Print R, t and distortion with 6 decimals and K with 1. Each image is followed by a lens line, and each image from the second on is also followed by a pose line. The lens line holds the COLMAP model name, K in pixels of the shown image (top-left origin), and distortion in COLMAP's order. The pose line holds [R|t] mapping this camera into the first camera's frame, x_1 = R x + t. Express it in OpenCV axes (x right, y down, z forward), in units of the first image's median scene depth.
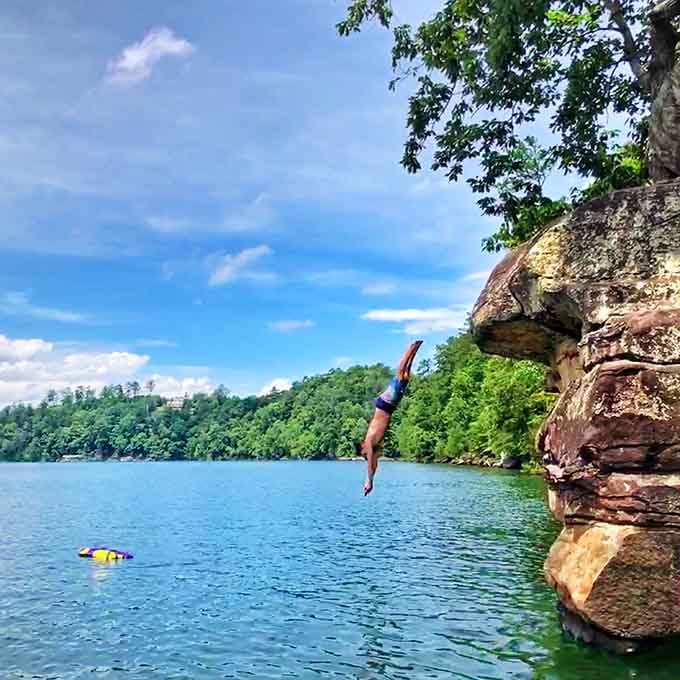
lens RADIAL K [[663.7, 0, 340.0], [0, 663.7, 340.0], [0, 0, 1]] dist [0.015194, -0.002403]
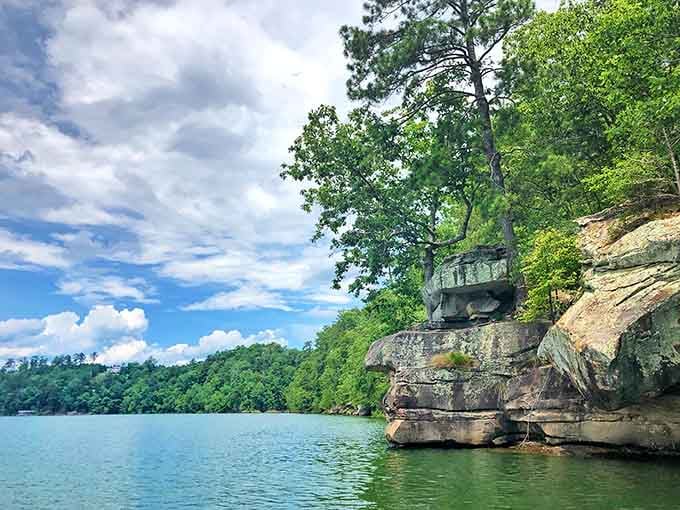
lens RADIAL K [[739.9, 0, 340.0], [0, 739.9, 255.0], [0, 0, 1]] dist [-0.185000, 0.313494]
pose [[0.973083, 0.029891, 0.228507, -0.154425], [-0.021318, 0.998976, -0.039894, -0.084897], [-0.229465, 0.033949, 0.972725, -0.507596]]
